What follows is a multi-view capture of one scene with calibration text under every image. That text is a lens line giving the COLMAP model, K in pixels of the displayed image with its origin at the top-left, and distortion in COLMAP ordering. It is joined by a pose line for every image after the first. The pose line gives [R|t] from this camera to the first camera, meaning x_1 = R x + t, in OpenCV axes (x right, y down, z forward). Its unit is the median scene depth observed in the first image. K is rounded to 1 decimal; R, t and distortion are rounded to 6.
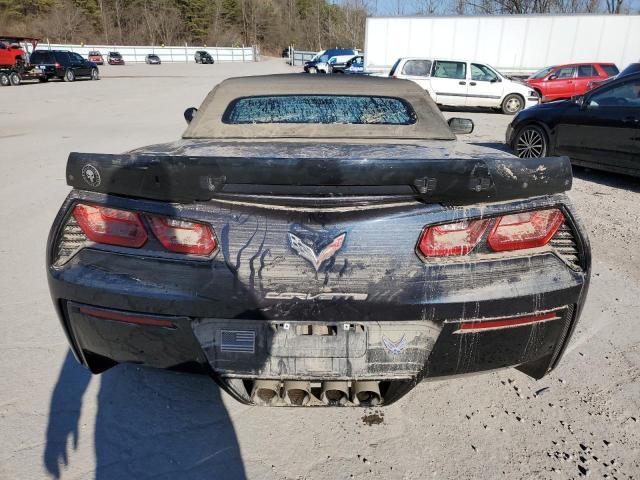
lens RADIAL K [[515.4, 0, 319.3], [0, 515.4, 238.4], [0, 0, 1]] dist [0.015754, 0.002886]
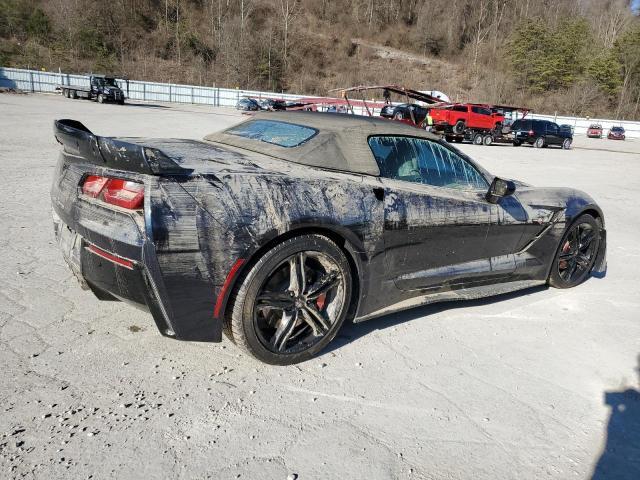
lens RADIAL K [[515.4, 0, 318.3], [0, 515.4, 241.2], [0, 0, 1]] dist [0.015754, 0.002886]
pose [[0.561323, 0.242316, -0.791328, 0.162399], [-0.342554, 0.938450, 0.044379, -0.012240], [0.753375, 0.246161, 0.609779, 0.050231]]
